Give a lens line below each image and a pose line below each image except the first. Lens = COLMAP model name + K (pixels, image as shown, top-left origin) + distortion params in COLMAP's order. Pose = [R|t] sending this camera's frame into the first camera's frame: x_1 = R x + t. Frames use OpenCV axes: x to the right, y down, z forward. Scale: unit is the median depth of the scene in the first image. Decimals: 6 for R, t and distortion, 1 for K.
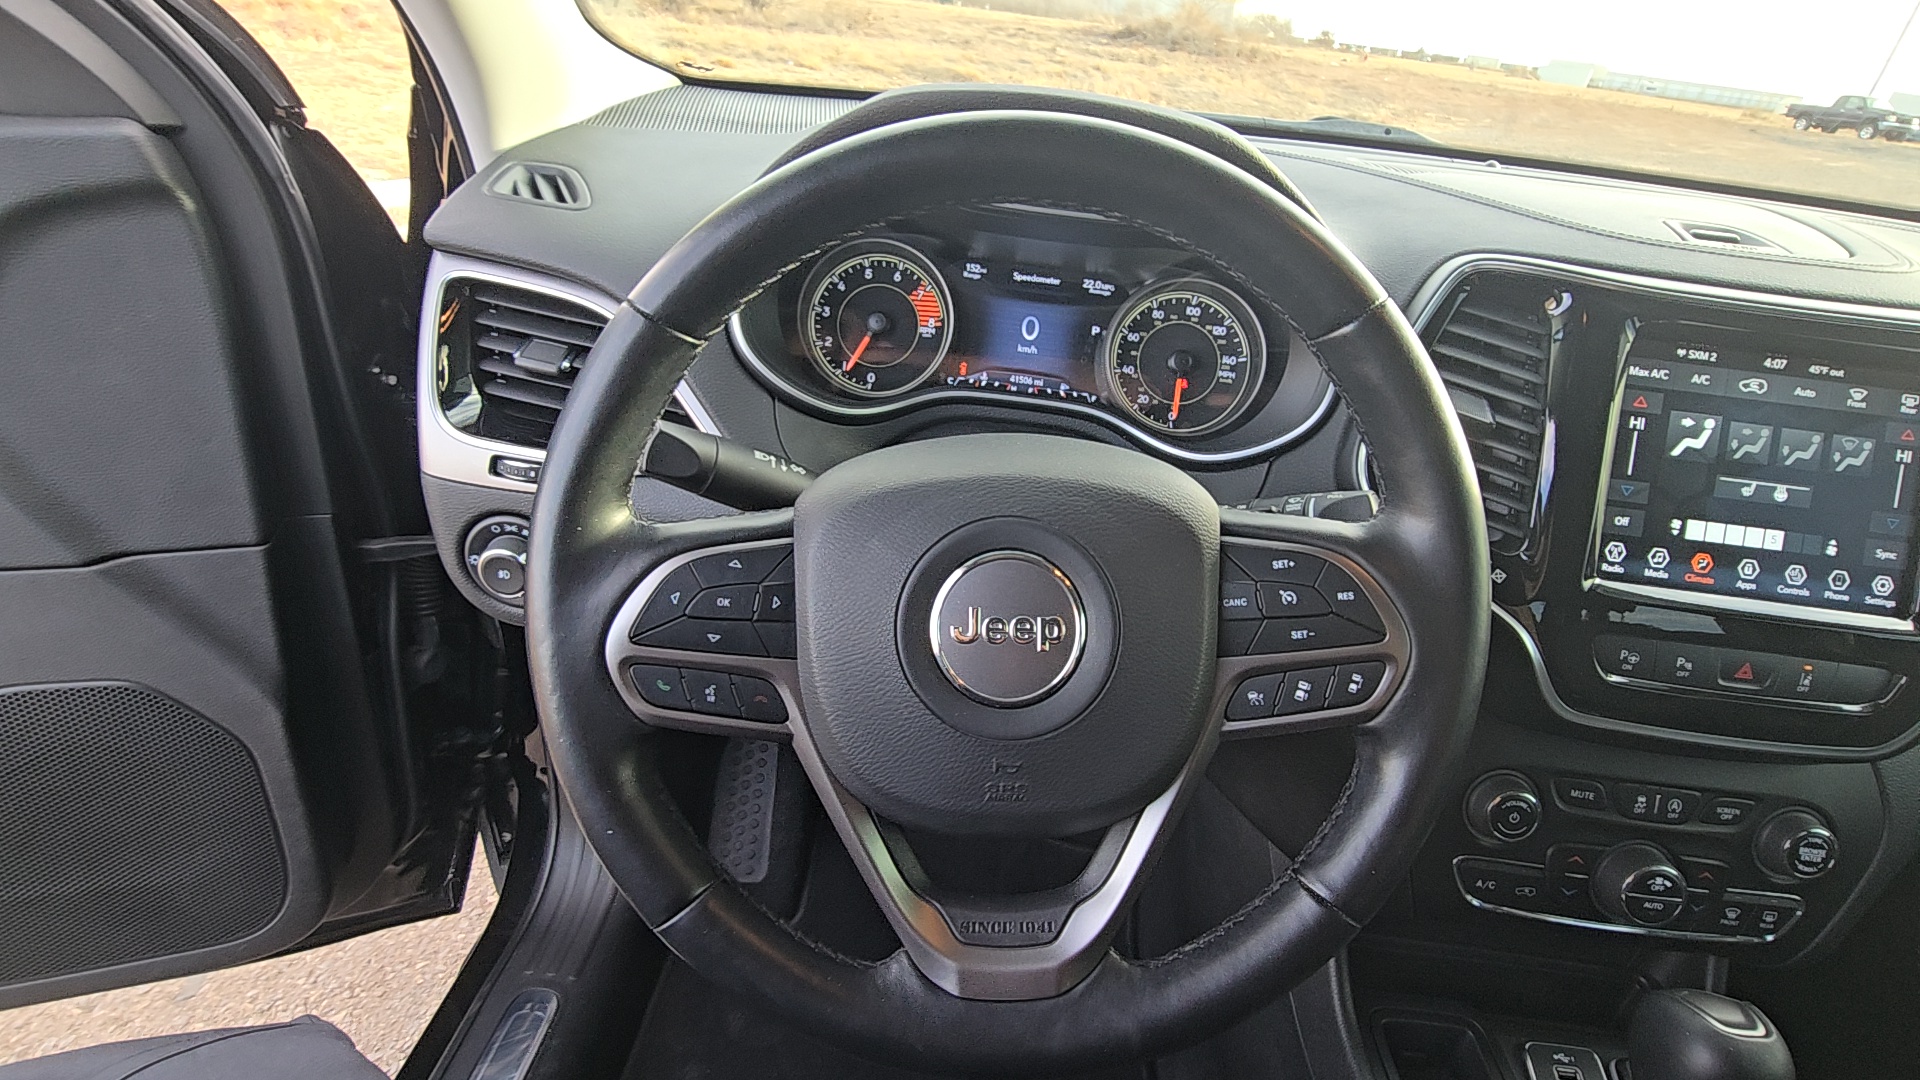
lens RADIAL K [[980.2, 0, 958.5], [0, 980.2, 540.3], [0, 0, 1]] dist [-0.002144, 0.002398]
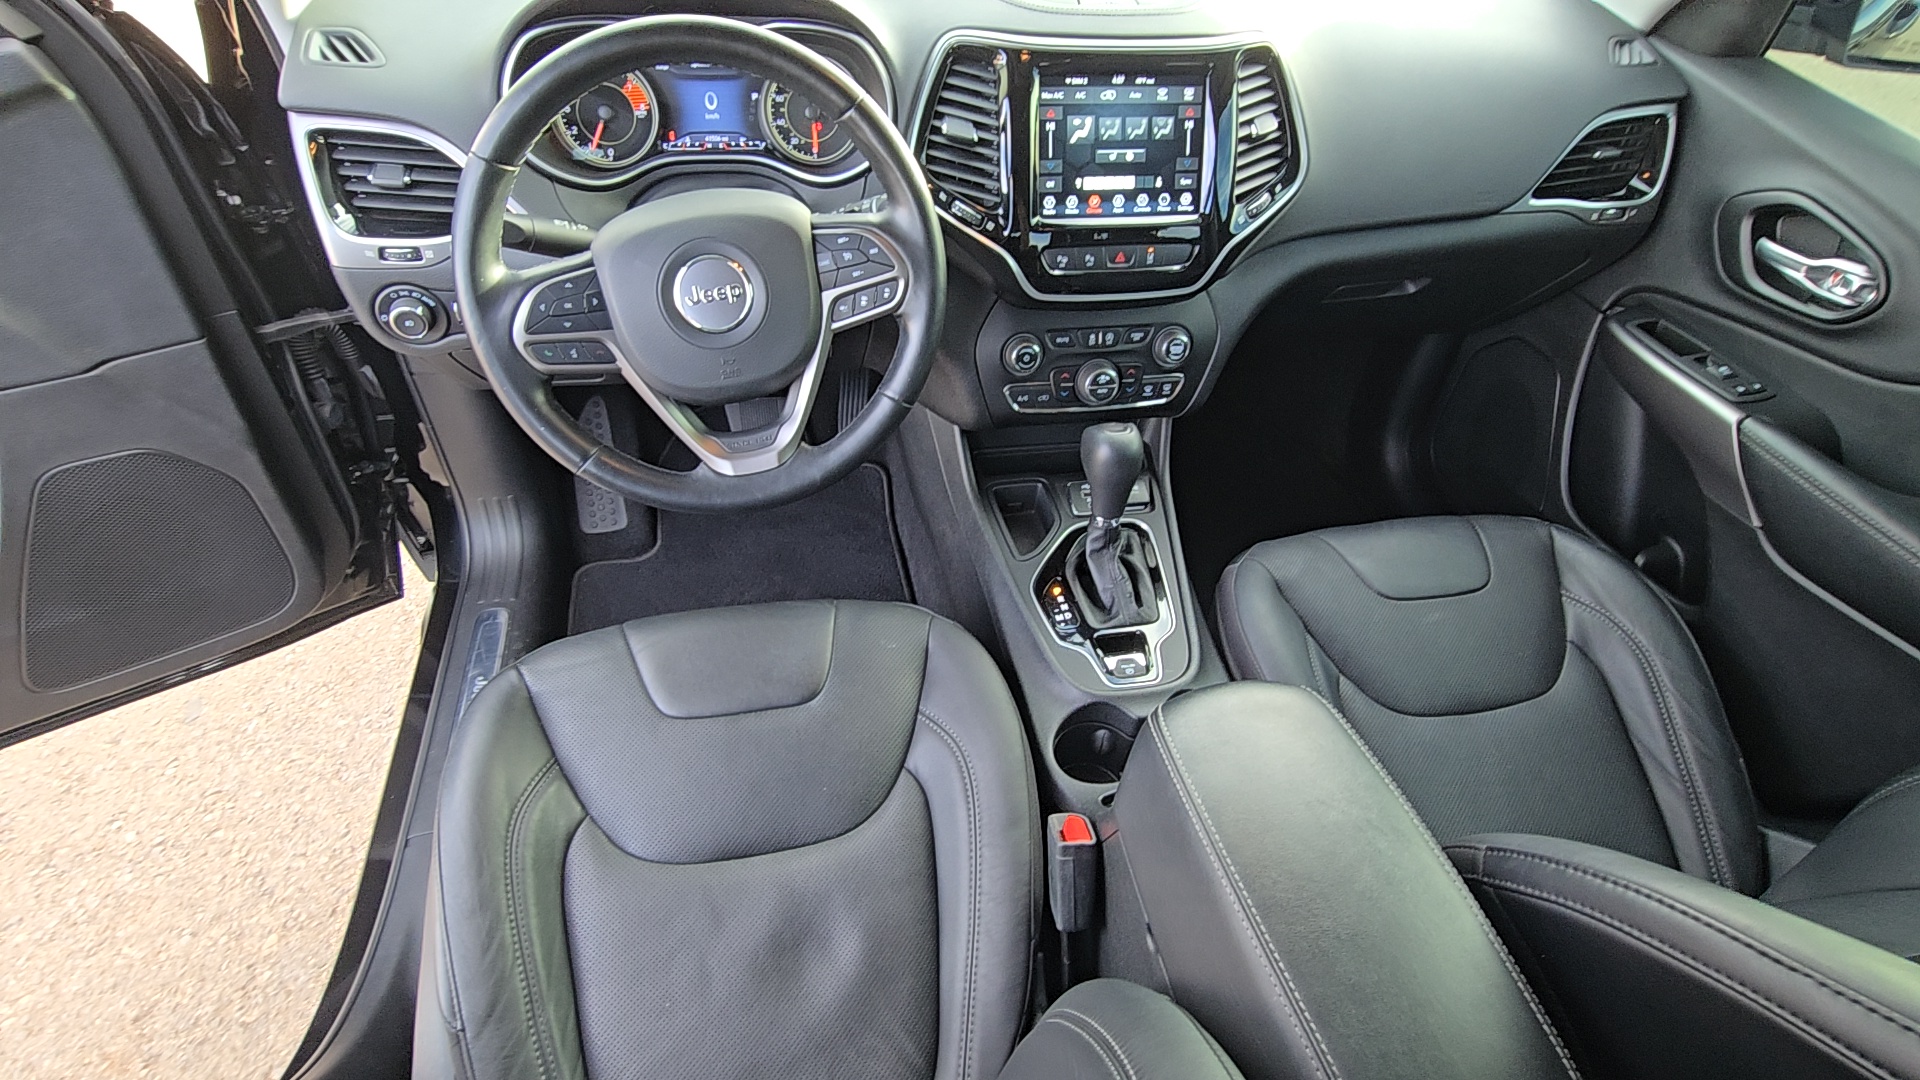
lens RADIAL K [[980.2, 0, 966.2], [0, 980.2, 543.1], [0, 0, 1]] dist [-0.002144, 0.002398]
pose [[0.964914, -0.210833, 0.156493, 0.095346], [0.154762, 0.938161, 0.309681, 0.018123], [-0.212107, -0.274596, 0.937874, -0.872953]]
